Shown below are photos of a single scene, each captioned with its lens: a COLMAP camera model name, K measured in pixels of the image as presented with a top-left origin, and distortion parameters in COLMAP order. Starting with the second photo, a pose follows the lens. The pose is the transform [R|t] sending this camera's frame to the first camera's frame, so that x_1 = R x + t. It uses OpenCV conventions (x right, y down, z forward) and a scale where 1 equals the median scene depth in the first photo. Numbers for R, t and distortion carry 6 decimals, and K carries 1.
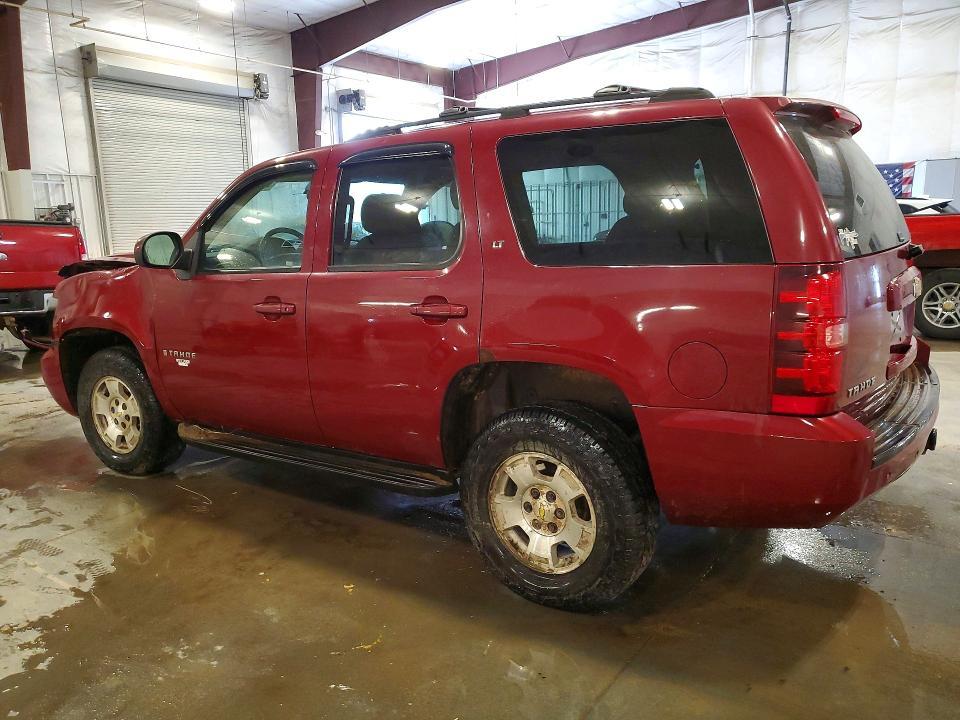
lens RADIAL K [[742.8, 0, 485.2], [0, 742.8, 363.6], [0, 0, 1]] dist [0.012358, -0.000086]
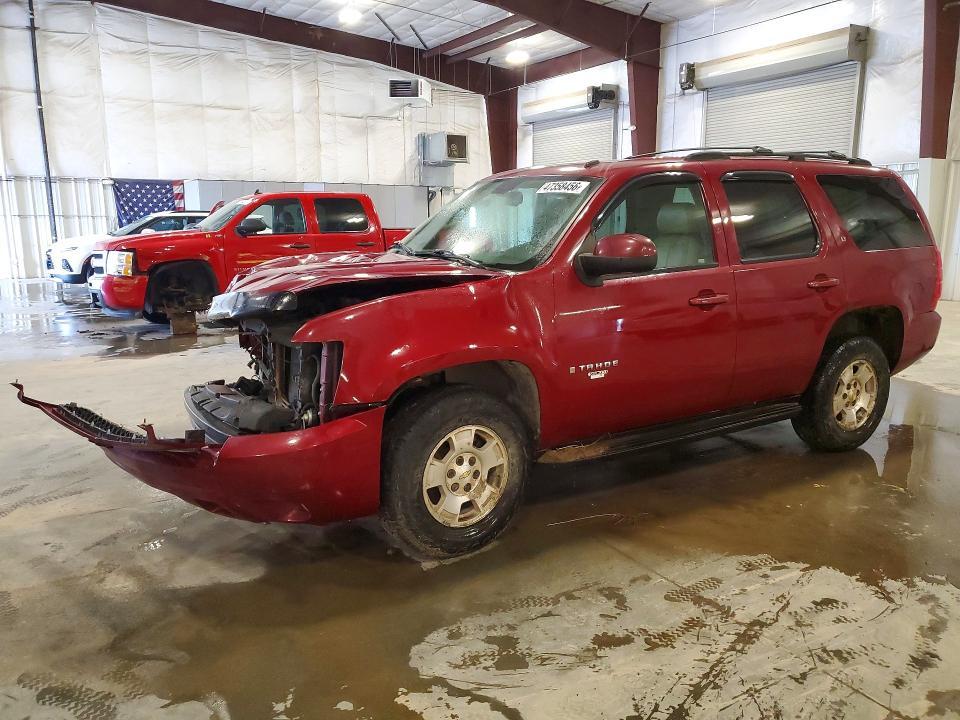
lens RADIAL K [[742.8, 0, 484.1], [0, 742.8, 358.9], [0, 0, 1]] dist [0.012358, -0.000086]
pose [[0.401564, -0.144251, 0.904399, -1.295496], [0.165026, 0.982750, 0.083475, -0.121168], [-0.900840, 0.115729, 0.418443, 0.735519]]
